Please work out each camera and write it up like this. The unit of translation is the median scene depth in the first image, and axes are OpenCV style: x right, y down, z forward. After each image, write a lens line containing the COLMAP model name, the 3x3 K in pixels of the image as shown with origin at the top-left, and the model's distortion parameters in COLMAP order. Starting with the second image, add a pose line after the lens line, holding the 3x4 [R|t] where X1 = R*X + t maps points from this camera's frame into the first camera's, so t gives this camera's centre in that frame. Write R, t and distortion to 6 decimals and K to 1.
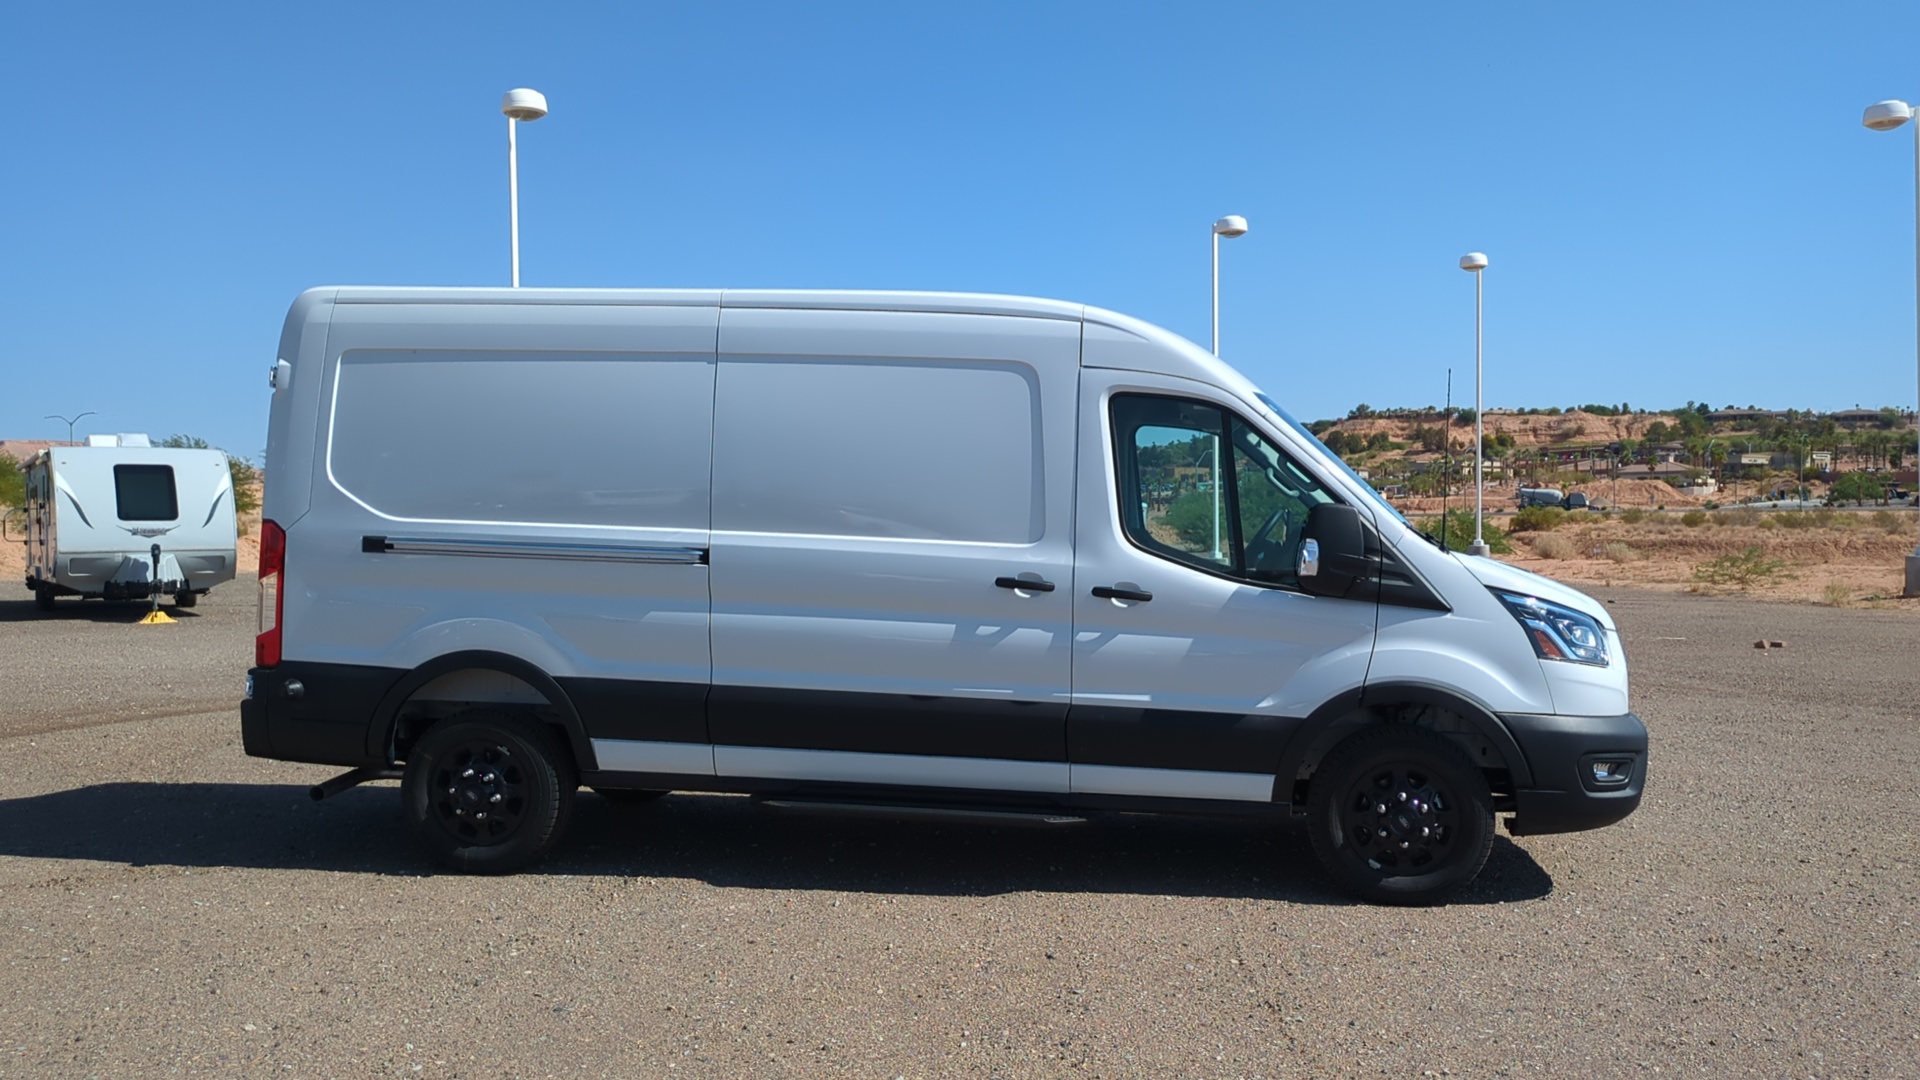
lens RADIAL K [[1667.9, 0, 977.9], [0, 1667.9, 535.2], [0, 0, 1]] dist [0.039157, -0.004308]
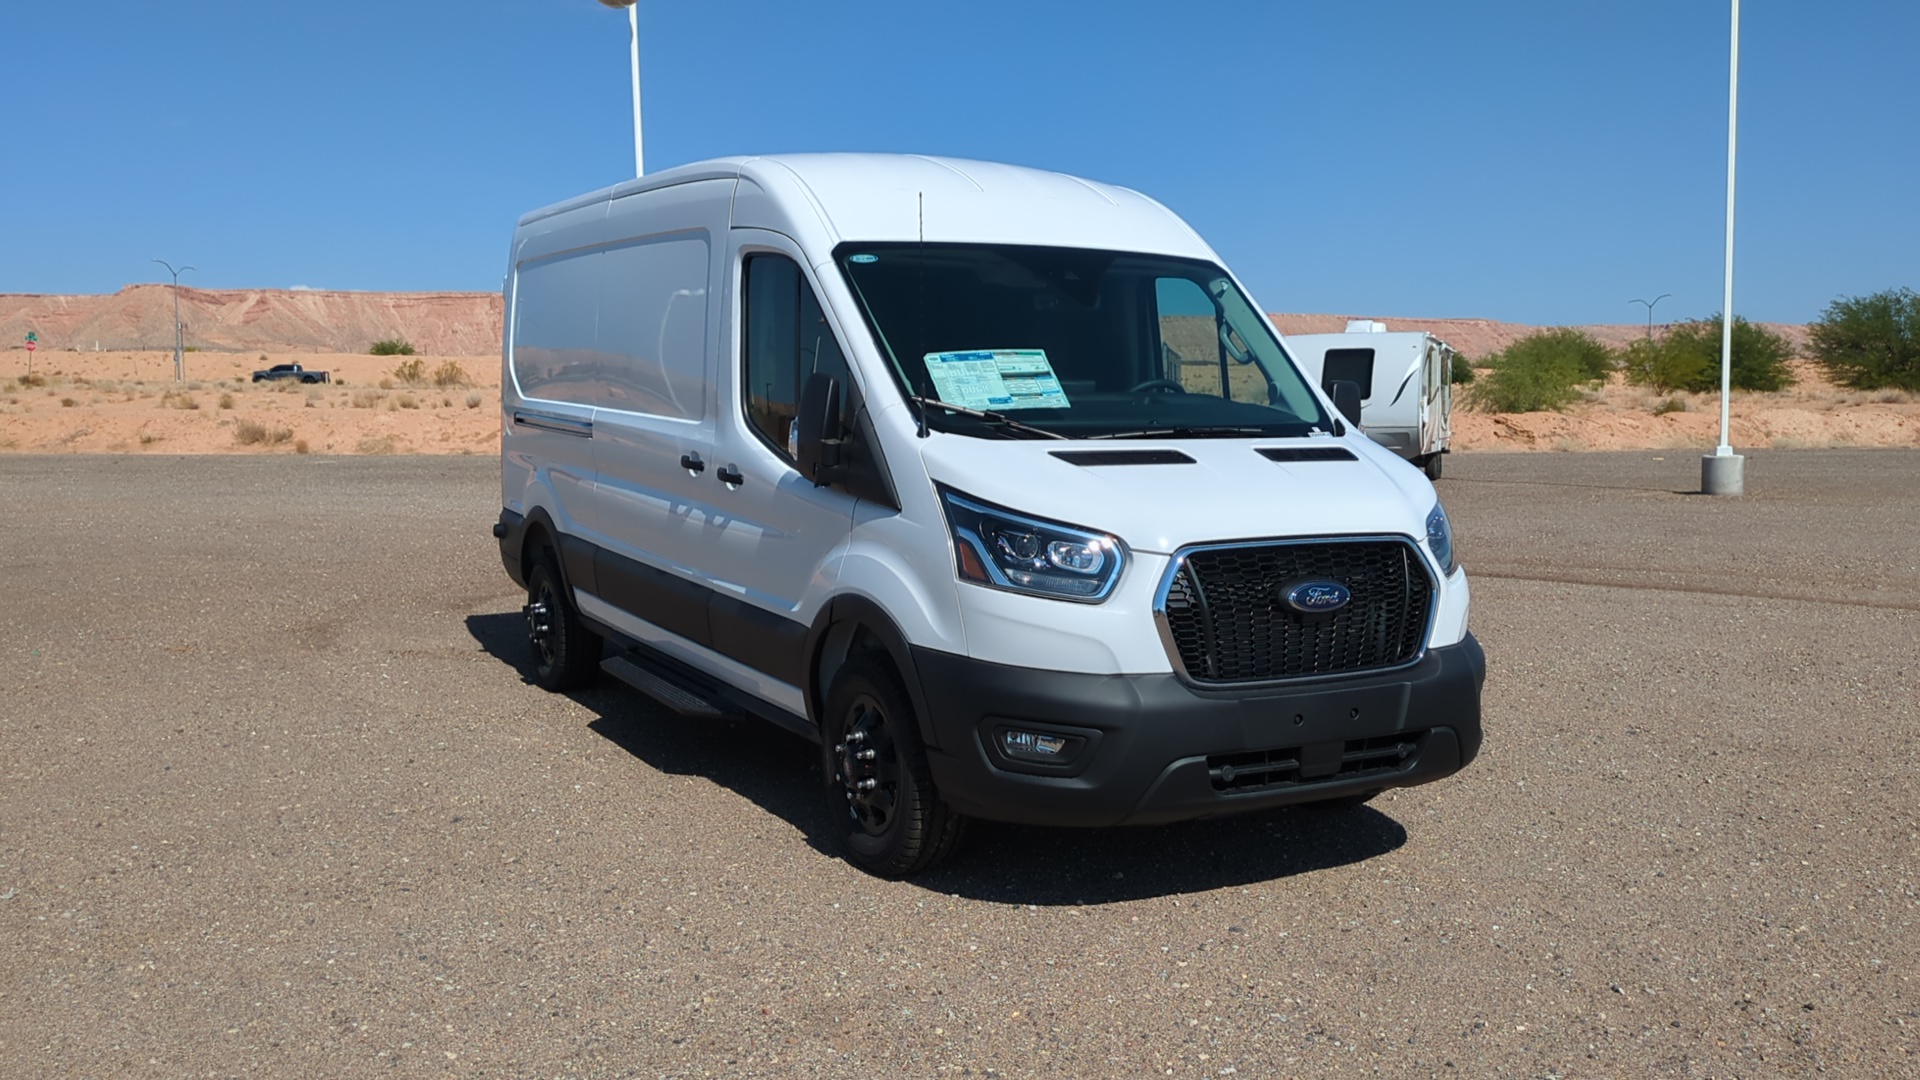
lens RADIAL K [[1667.9, 0, 977.9], [0, 1667.9, 535.2], [0, 0, 1]] dist [0.039157, -0.004308]
pose [[0.600419, 0.059718, -0.797453, 0.132640], [-0.001957, 0.997315, 0.073211, 0.000058], [0.799684, -0.042396, 0.598923, 0.081803]]
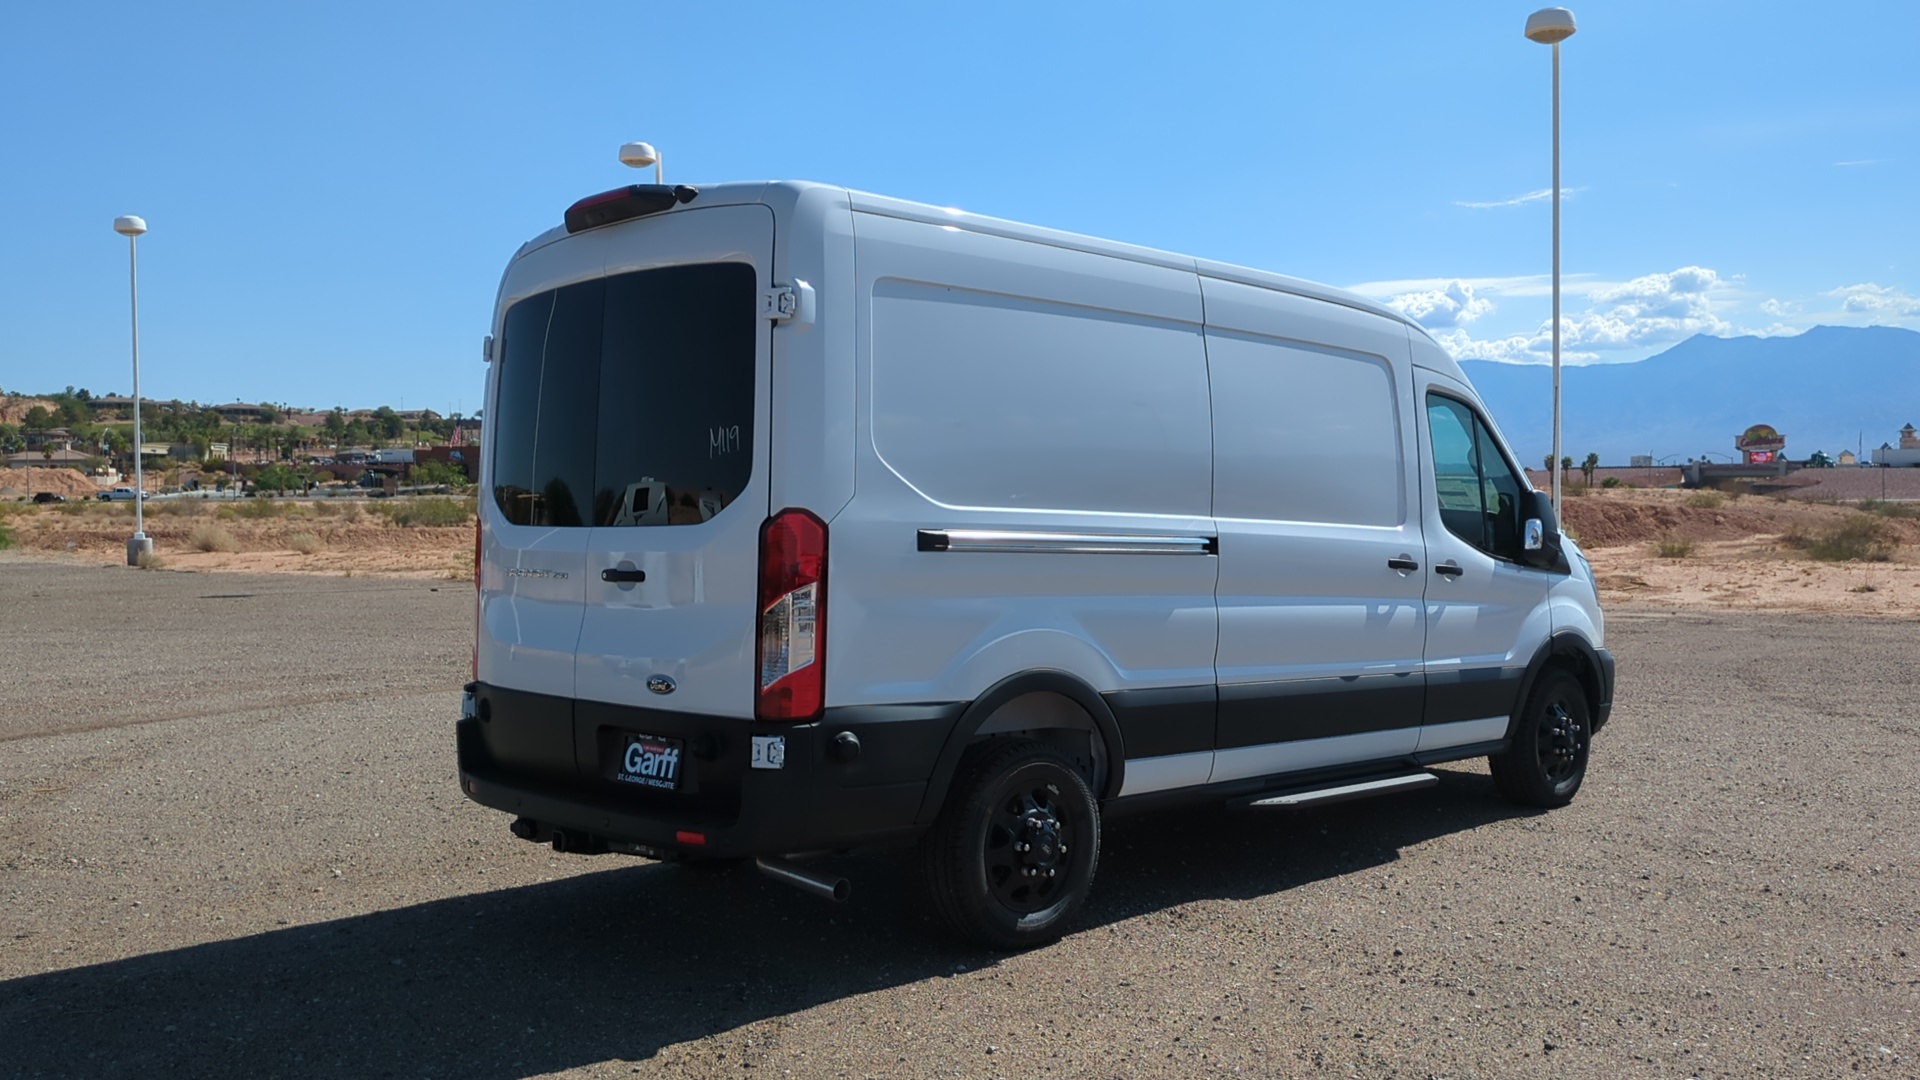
lens RADIAL K [[1667.9, 0, 977.9], [0, 1667.9, 535.2], [0, 0, 1]] dist [0.039157, -0.004308]
pose [[0.610840, -0.017670, 0.791557, -0.147180], [0.013332, 0.999839, 0.012031, -0.000897], [-0.791642, 0.003204, 0.610977, 0.082321]]
